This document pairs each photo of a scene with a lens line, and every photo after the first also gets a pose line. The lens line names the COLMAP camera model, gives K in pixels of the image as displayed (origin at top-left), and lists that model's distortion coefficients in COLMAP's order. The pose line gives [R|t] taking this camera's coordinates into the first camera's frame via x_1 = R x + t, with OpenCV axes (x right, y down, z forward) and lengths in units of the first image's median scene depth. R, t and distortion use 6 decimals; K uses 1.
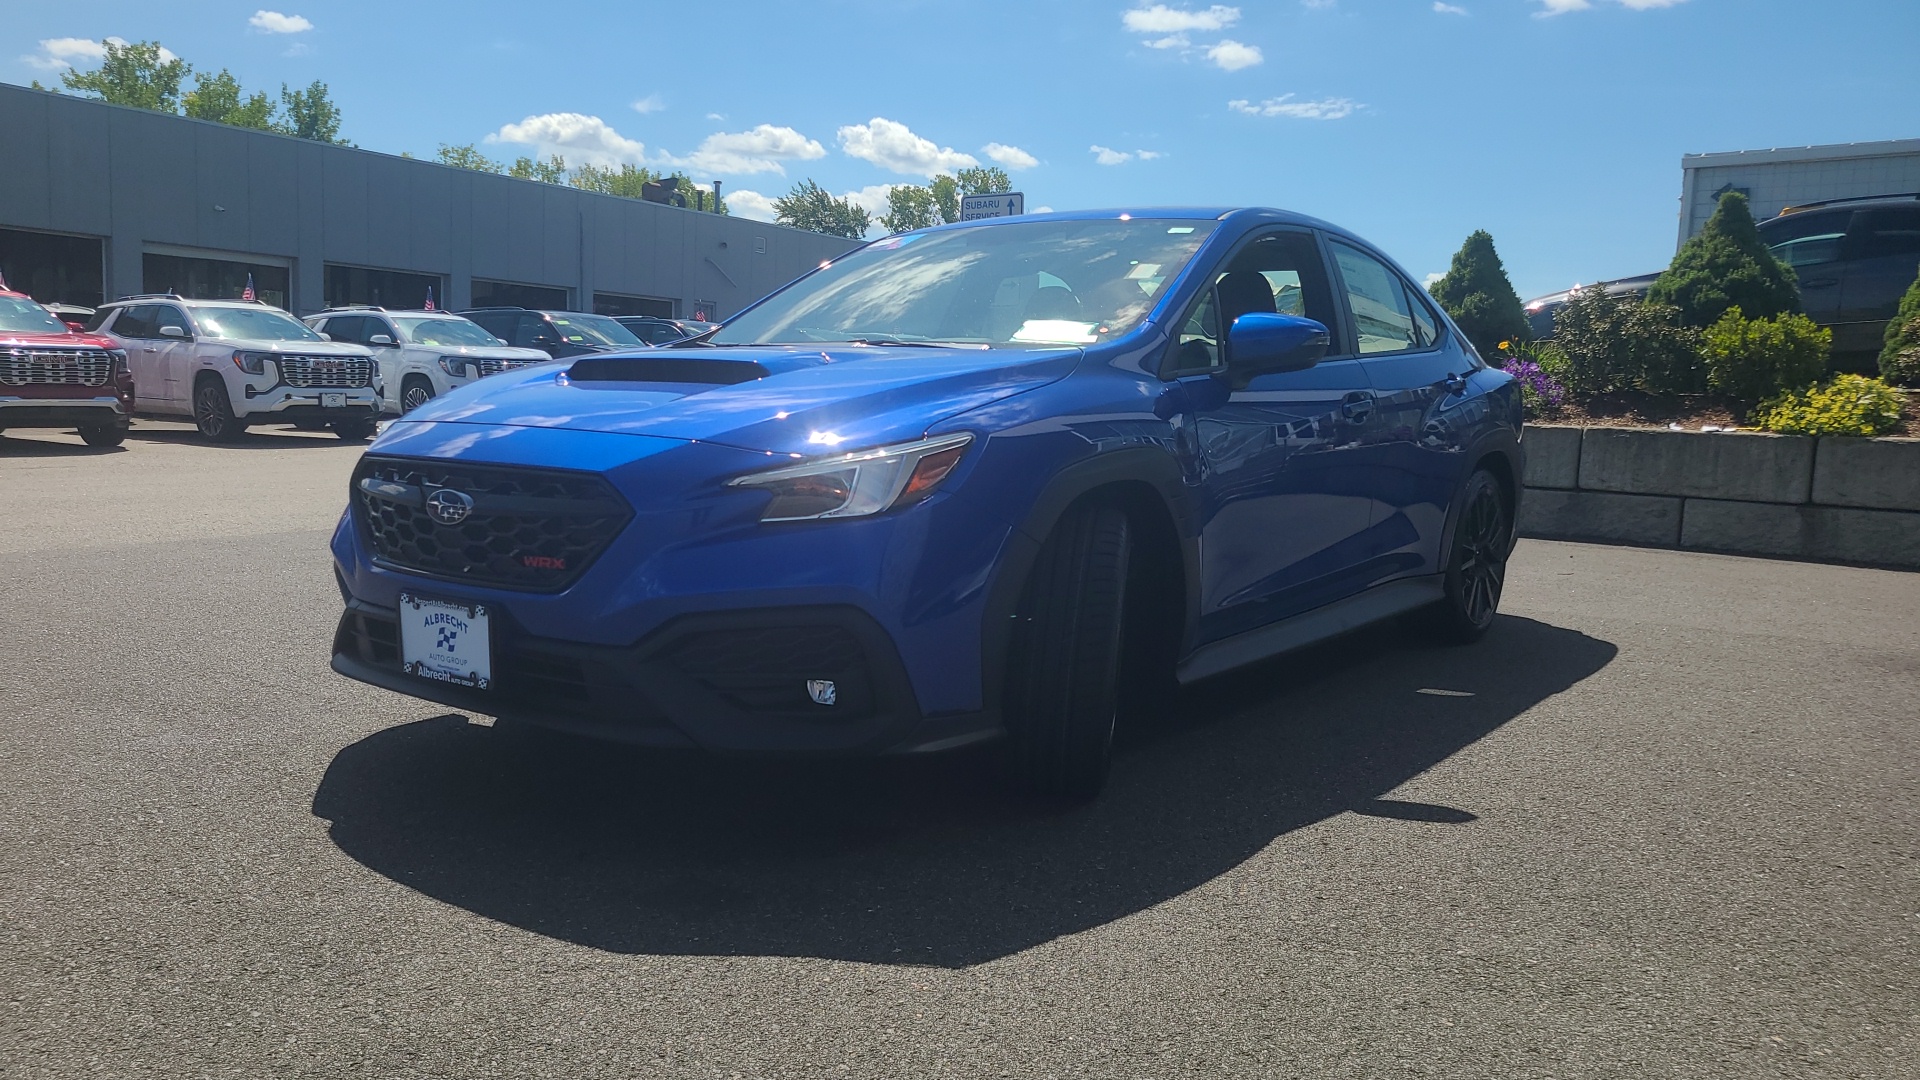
lens RADIAL K [[1467.0, 0, 968.9], [0, 1467.0, 539.3], [0, 0, 1]] dist [0.033006, -0.016059]
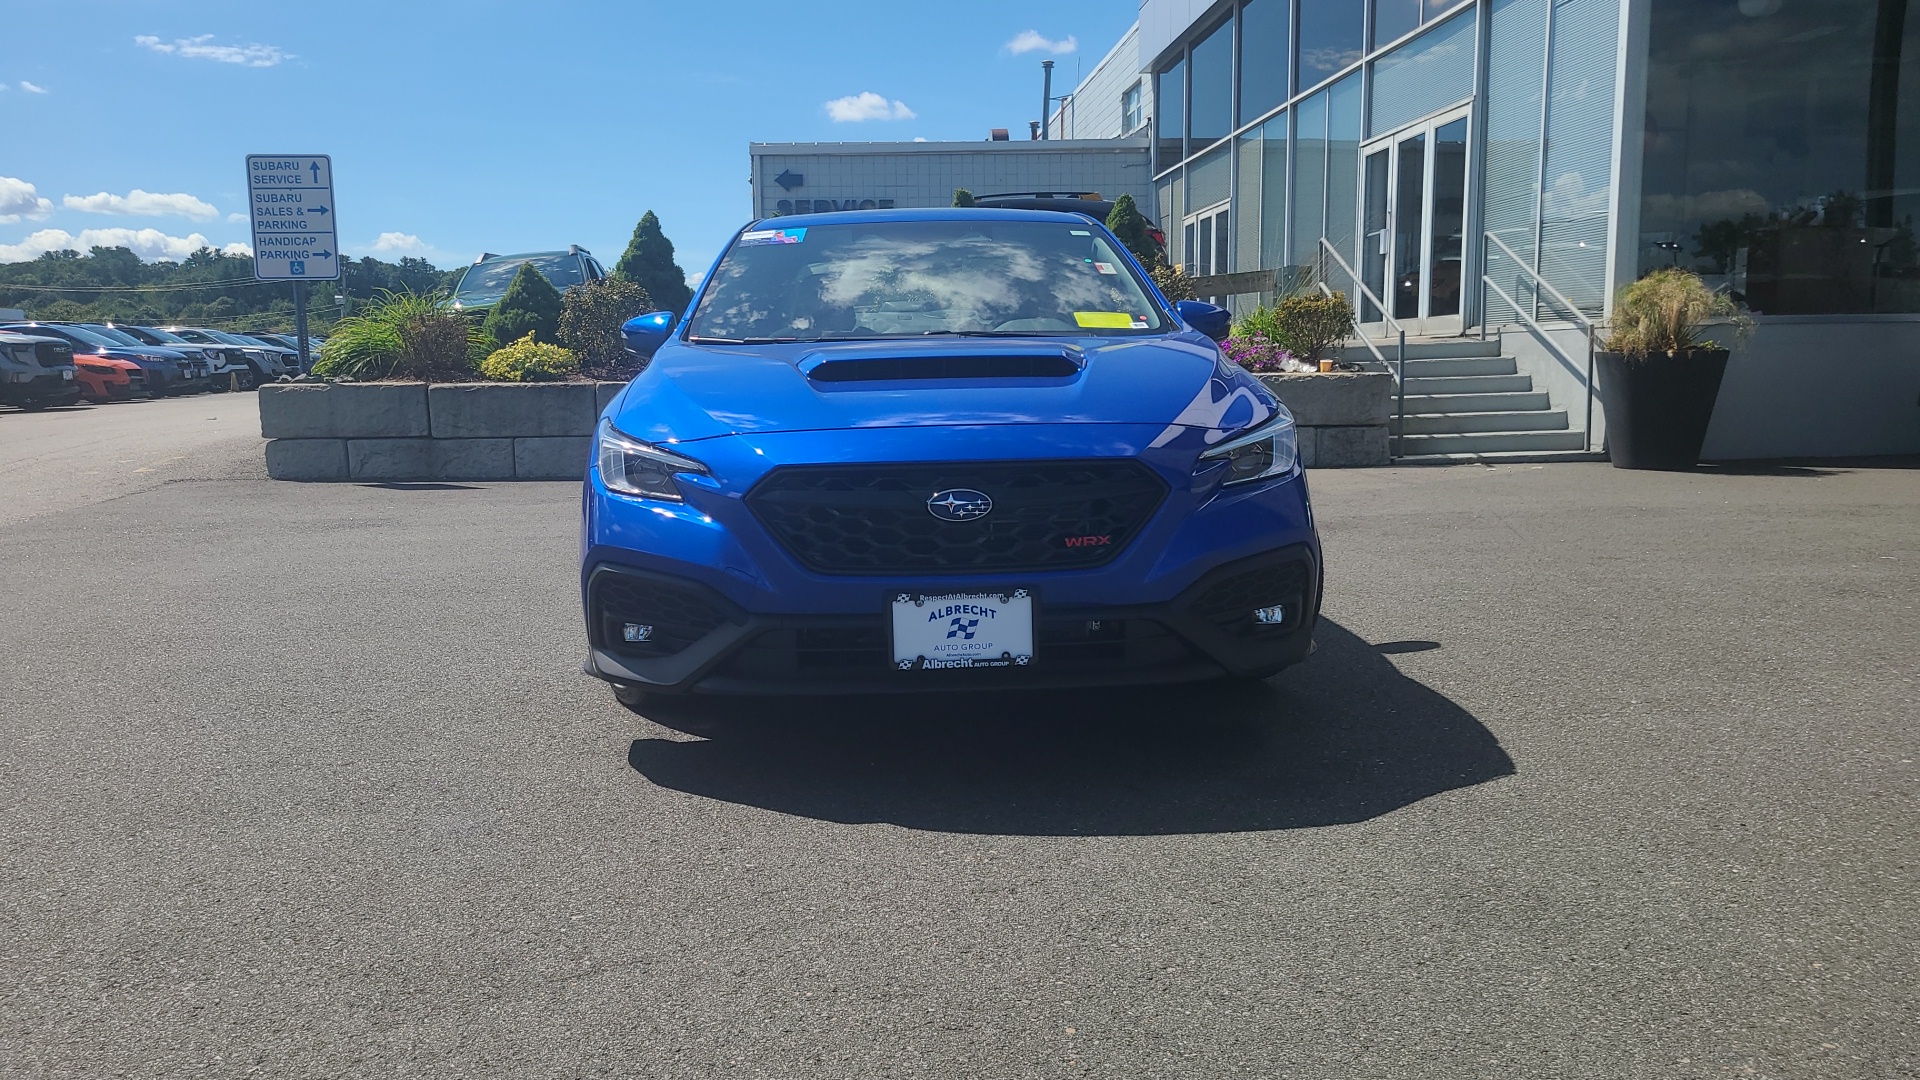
lens RADIAL K [[1377.2, 0, 959.7], [0, 1377.2, 542.1], [0, 0, 1]] dist [0.048916, -0.025826]
pose [[0.769409, -0.125116, 0.626383, -0.963225], [0.099370, 0.992135, 0.076114, -0.070519], [-0.630979, 0.003681, 0.775791, 0.216868]]
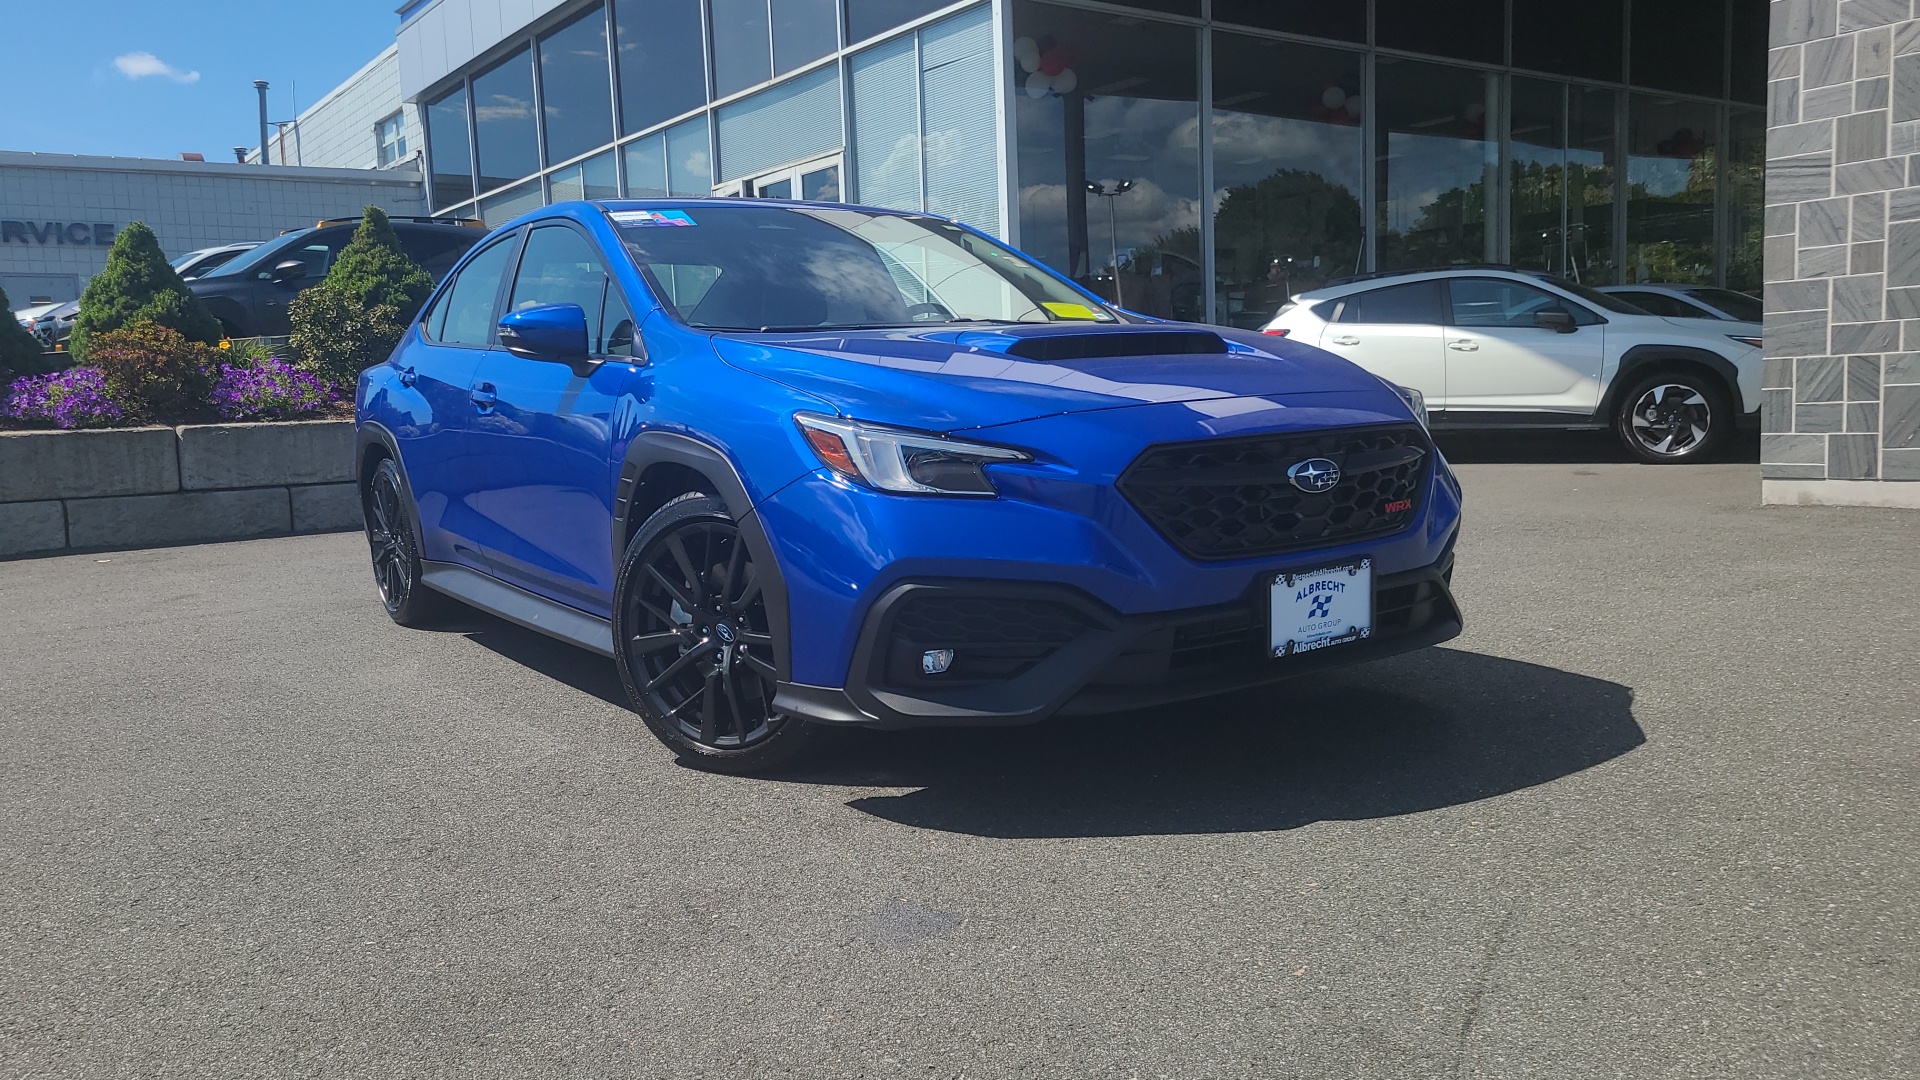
lens RADIAL K [[1377.2, 0, 916.7], [0, 1377.2, 547.4], [0, 0, 1]] dist [0.048916, -0.025826]
pose [[0.332328, -0.151704, 0.930883, -1.310801], [0.142882, 0.983686, 0.109301, -0.114875], [-0.932278, 0.096683, 0.348582, 0.908278]]
